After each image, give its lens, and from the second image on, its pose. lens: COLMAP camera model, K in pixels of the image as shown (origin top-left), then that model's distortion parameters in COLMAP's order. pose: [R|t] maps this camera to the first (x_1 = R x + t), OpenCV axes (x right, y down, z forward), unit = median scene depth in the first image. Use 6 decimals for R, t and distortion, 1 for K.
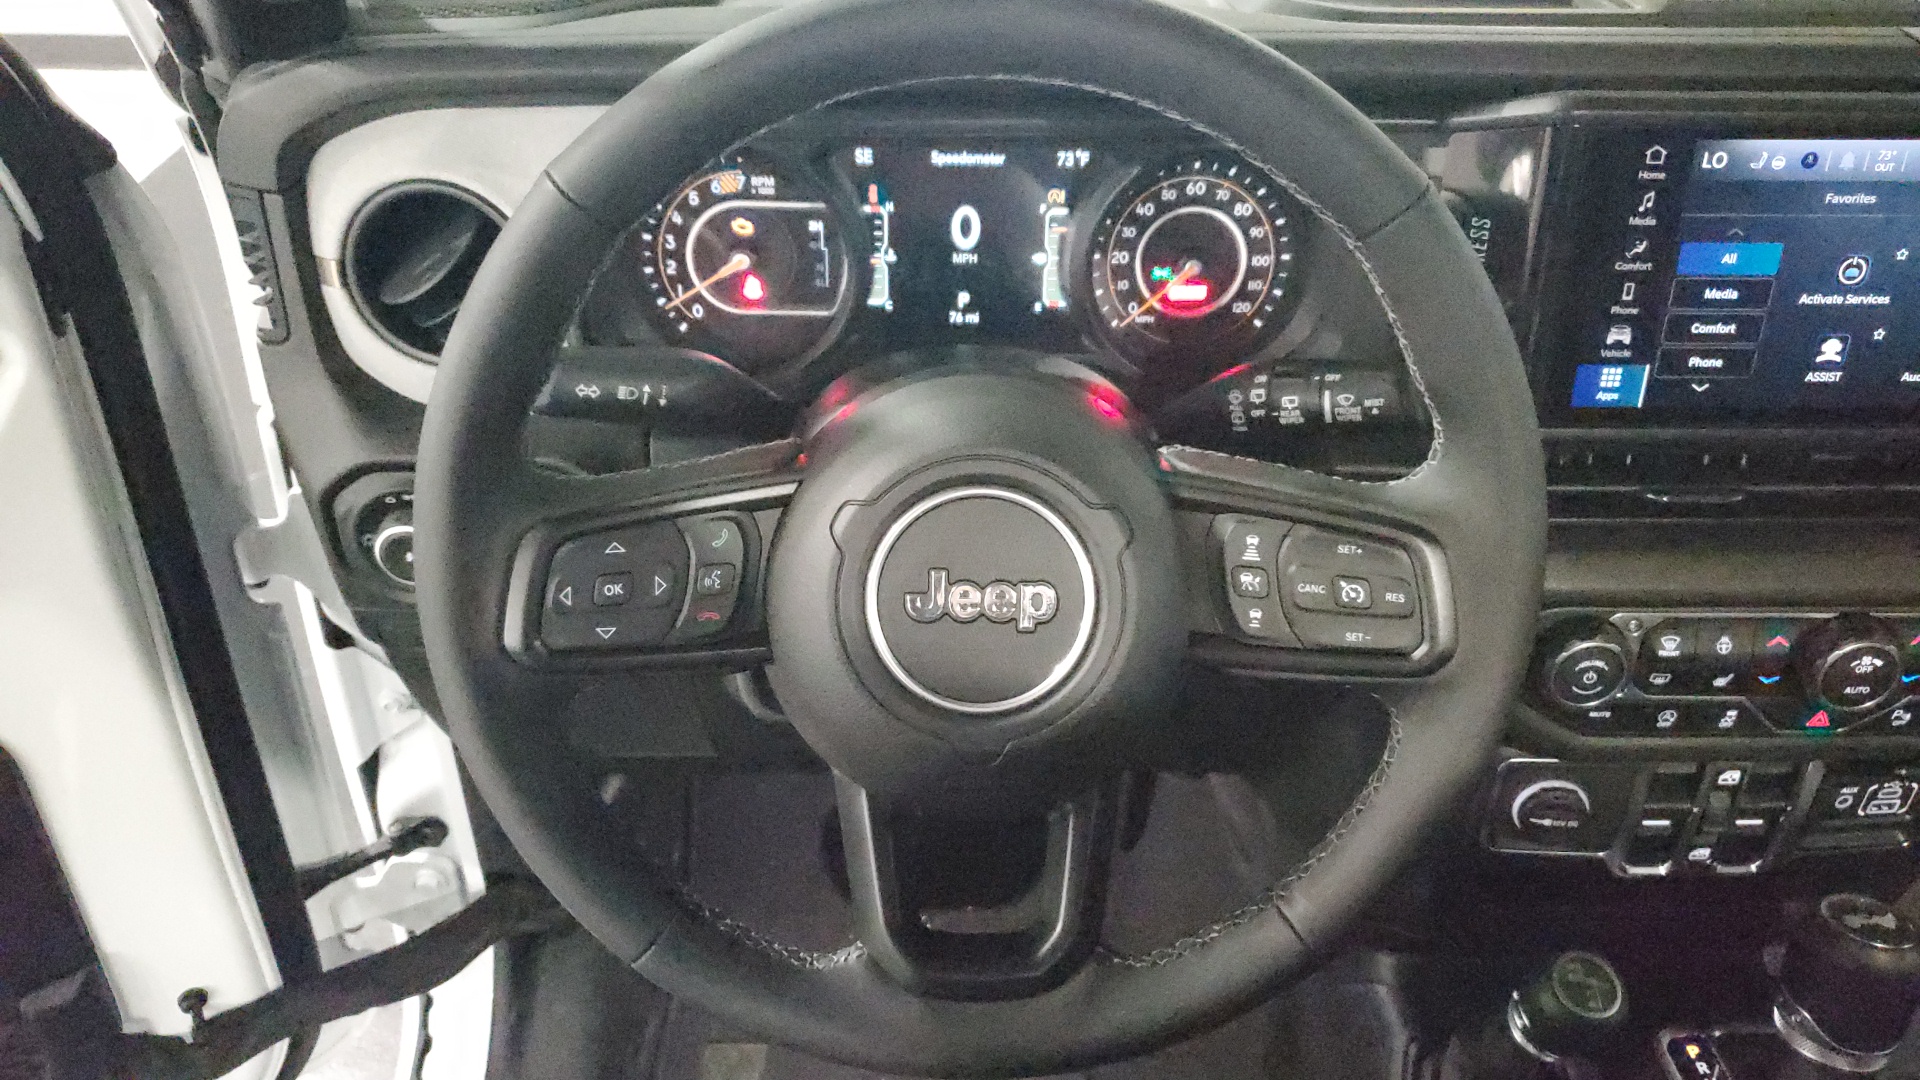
lens RADIAL K [[1528.3, 0, 979.7], [0, 1528.3, 535.5], [0, 0, 1]] dist [0.064517, -0.077211]
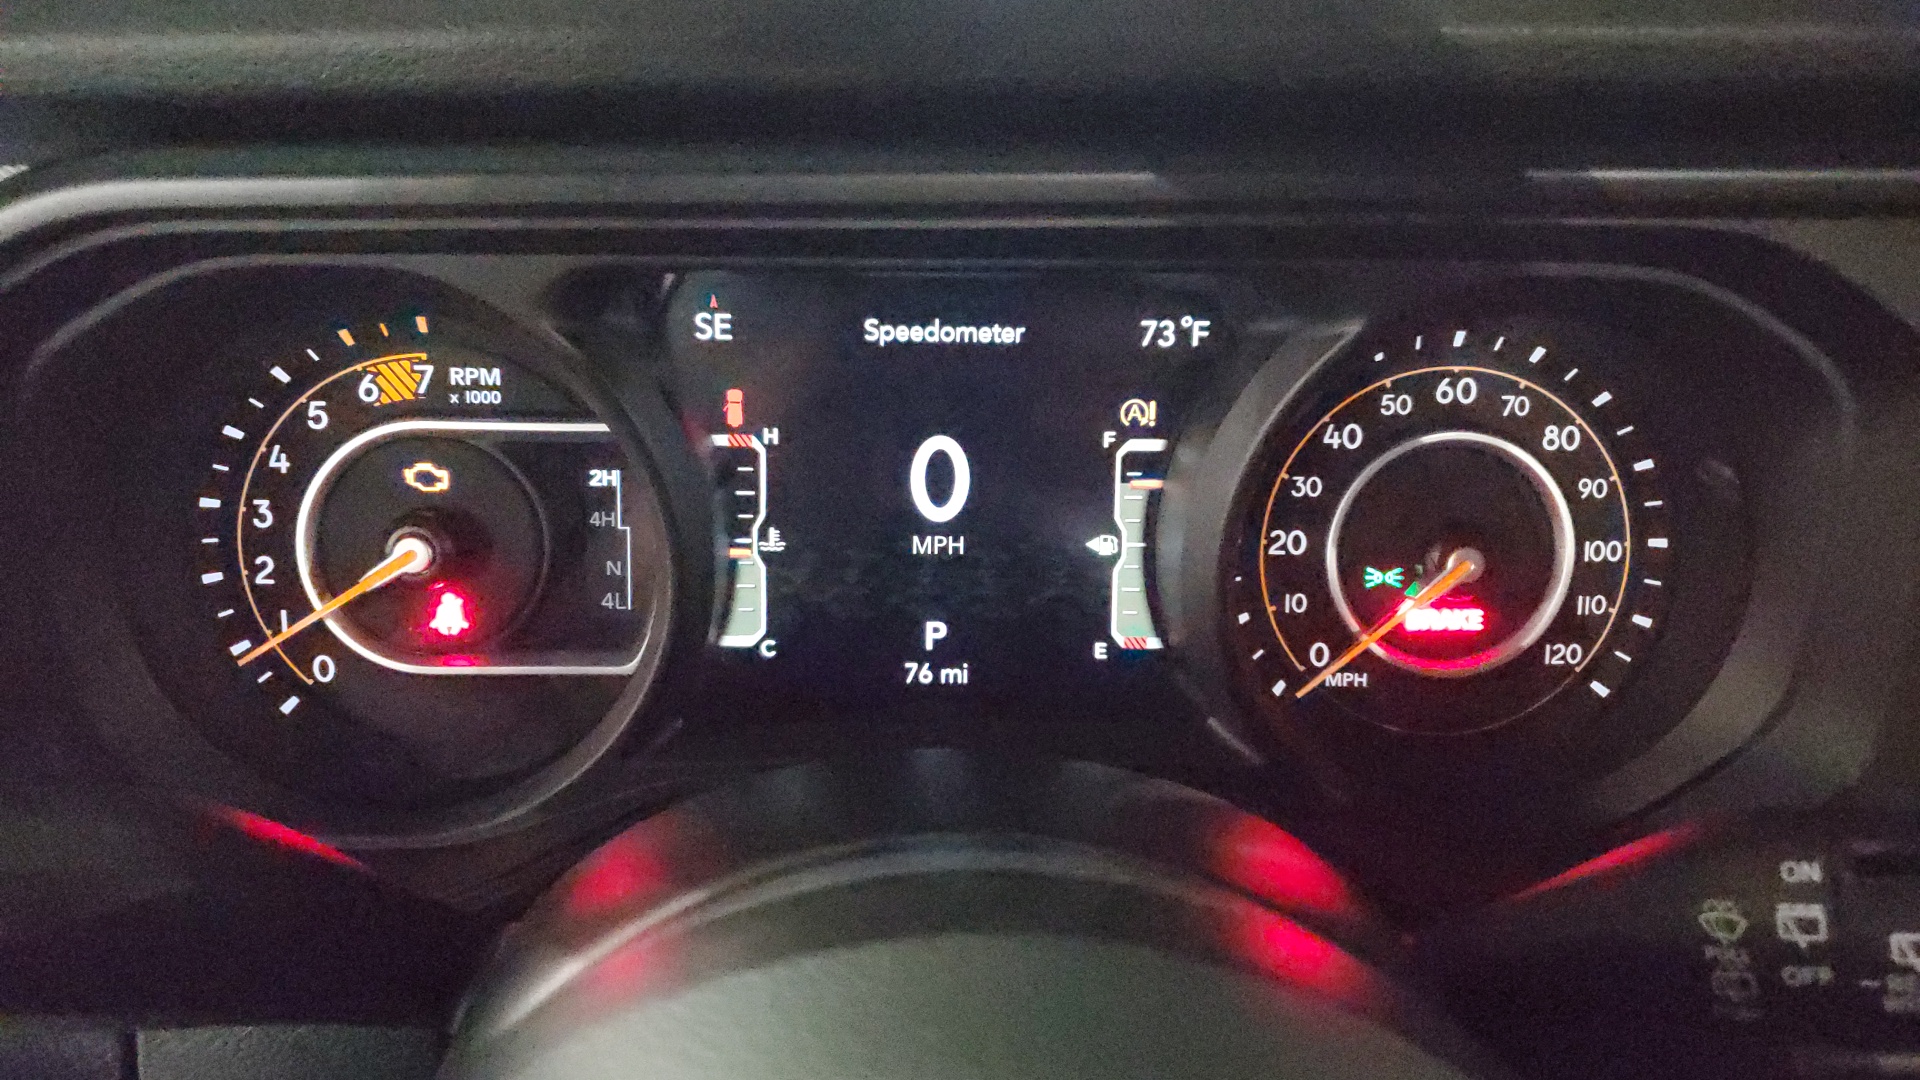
lens RADIAL K [[1528.3, 0, 950.8], [0, 1528.3, 546.1], [0, 0, 1]] dist [0.064517, -0.077211]
pose [[0.999990, -0.004305, -0.000866, -0.005671], [0.004043, 0.979625, -0.200794, -0.093951], [0.001712, 0.200789, 0.979633, 0.577732]]
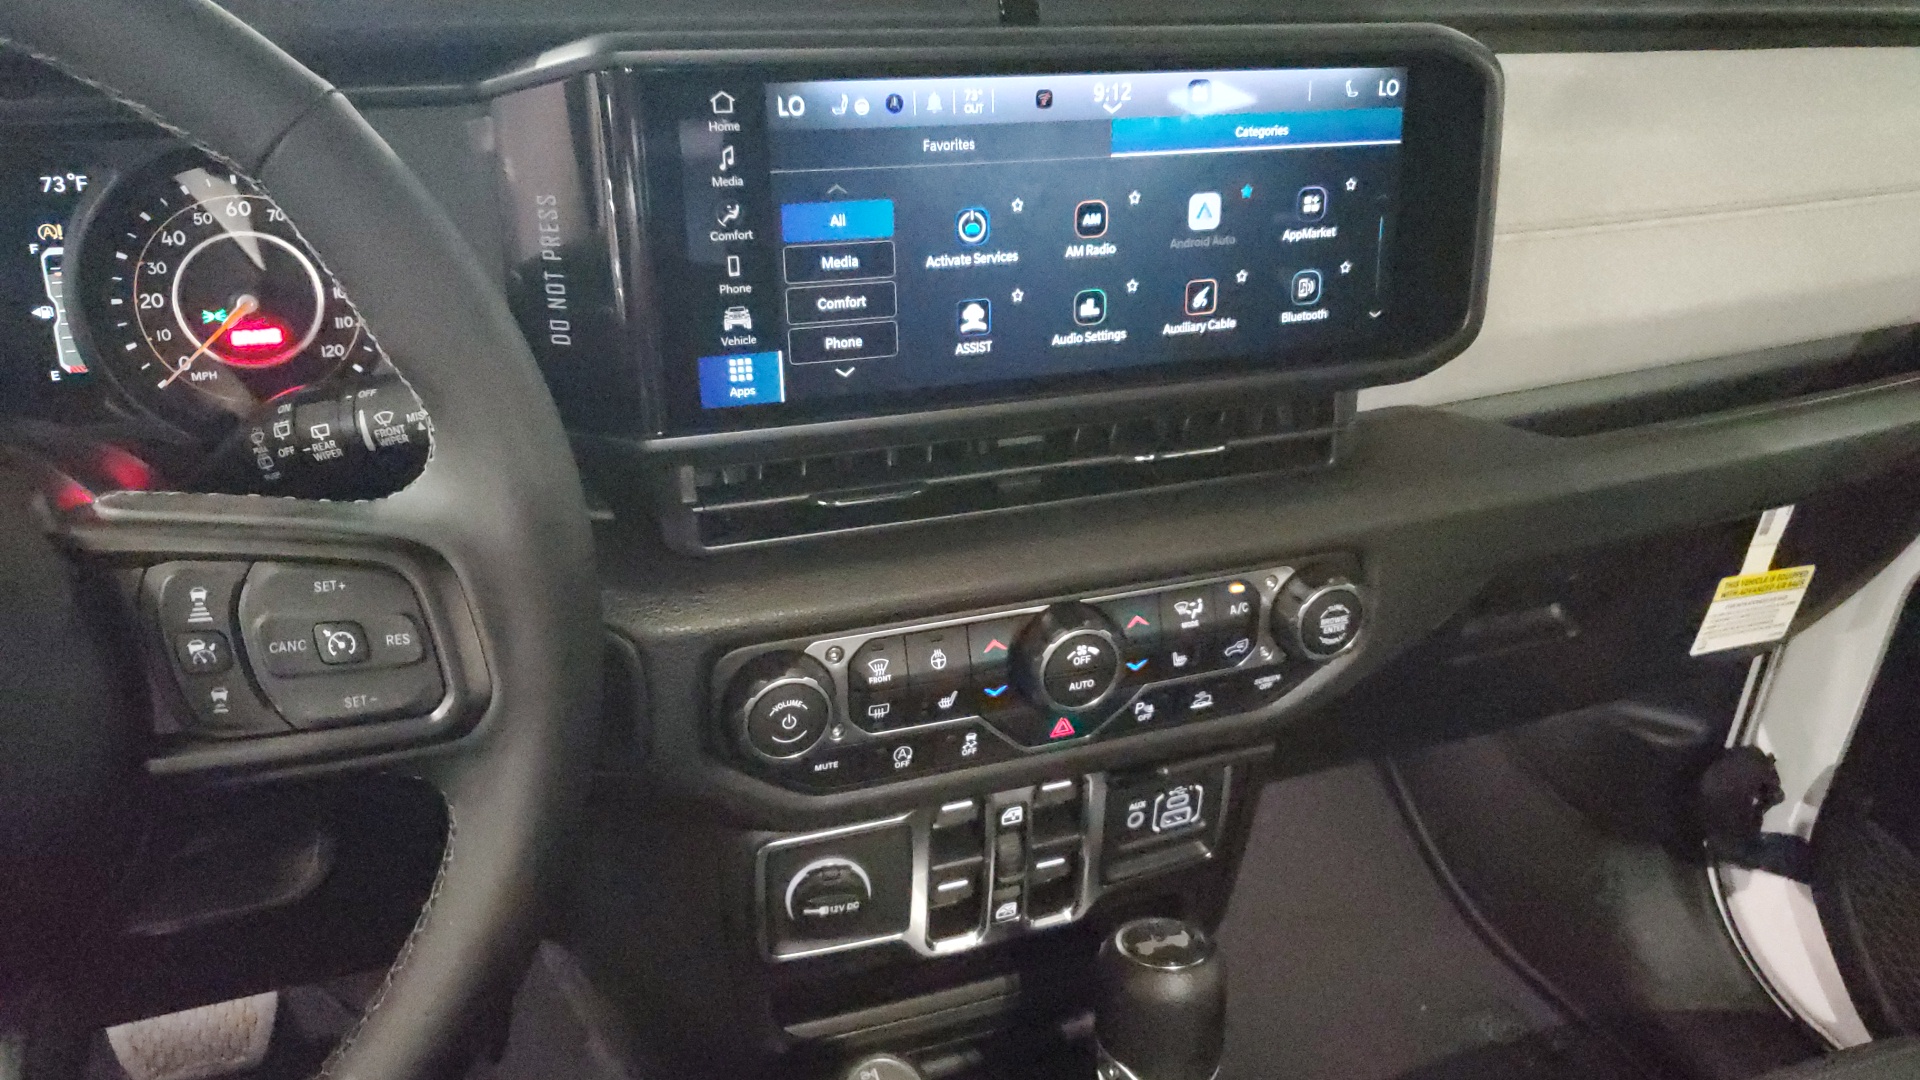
lens RADIAL K [[1528.3, 0, 965.1], [0, 1528.3, 532.1], [0, 0, 1]] dist [0.064517, -0.077211]
pose [[0.946070, -0.133489, 0.295181, 0.242393], [0.167897, 0.981279, -0.094355, 0.081761], [-0.277059, 0.138827, 0.950771, 0.150267]]
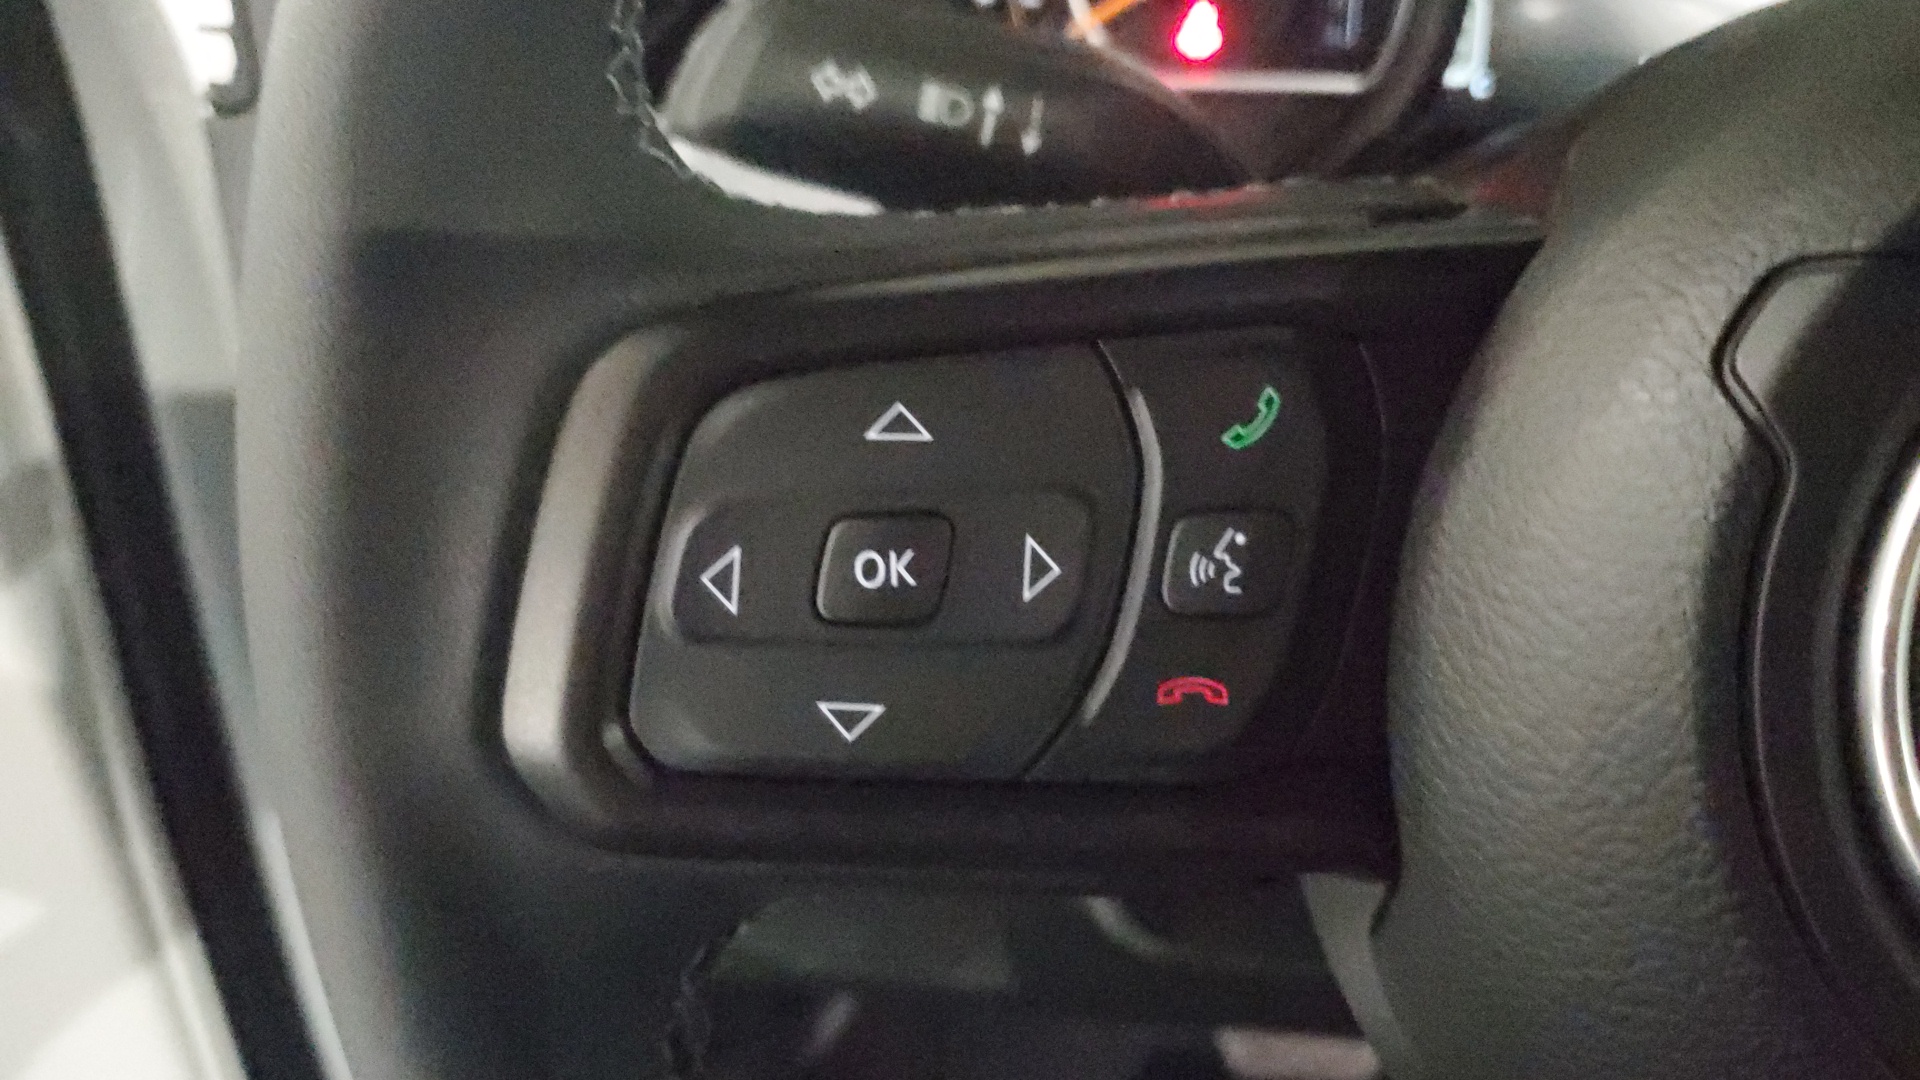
lens RADIAL K [[1528.3, 0, 954.6], [0, 1528.3, 536.9], [0, 0, 1]] dist [0.064517, -0.077211]
pose [[0.983213, 0.039905, -0.178047, -0.133469], [-0.057744, 0.993689, -0.096165, 0.042407], [0.173086, 0.104832, 0.979312, 0.549933]]
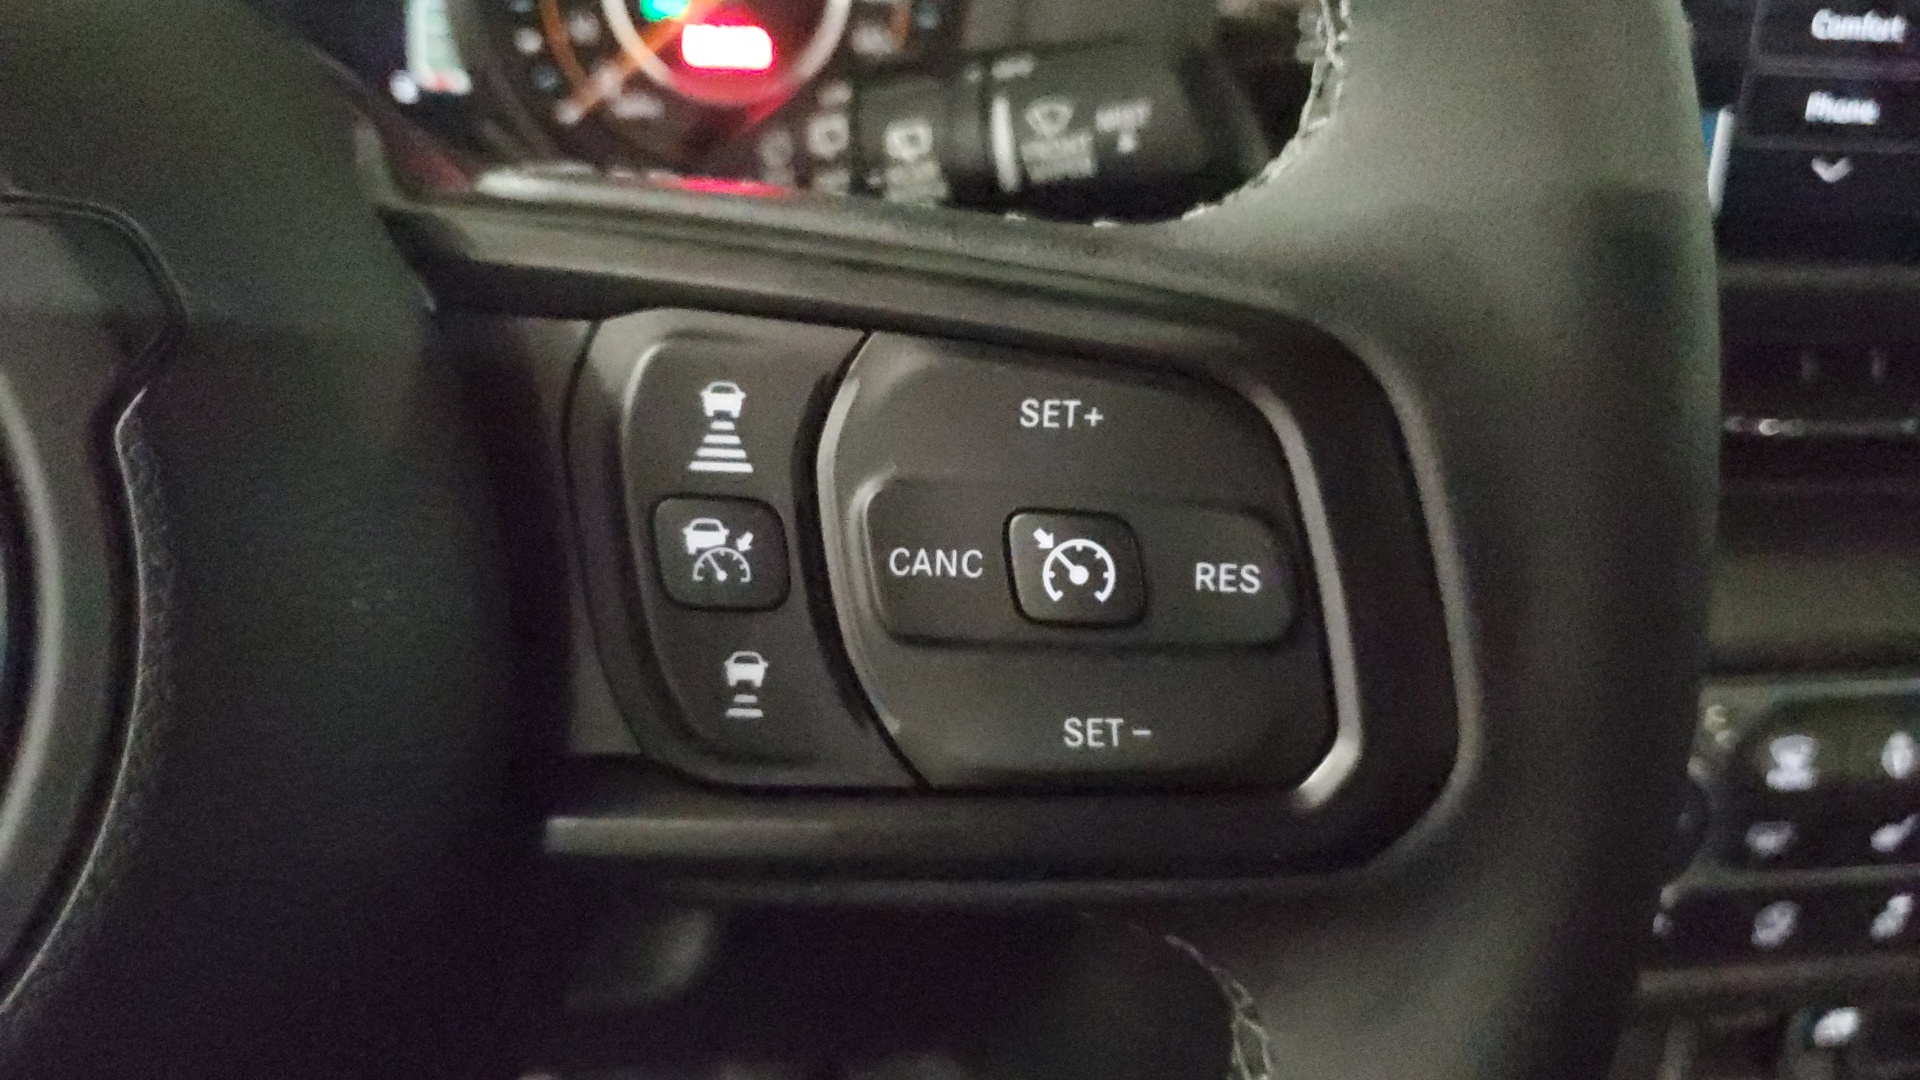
lens RADIAL K [[1528.3, 0, 971.1], [0, 1528.3, 522.1], [0, 0, 1]] dist [0.064517, -0.077211]
pose [[0.989081, -0.024392, 0.145339, 0.141813], [0.043511, 0.990577, -0.129862, 0.048876], [-0.140802, 0.134768, 0.980822, 0.565591]]
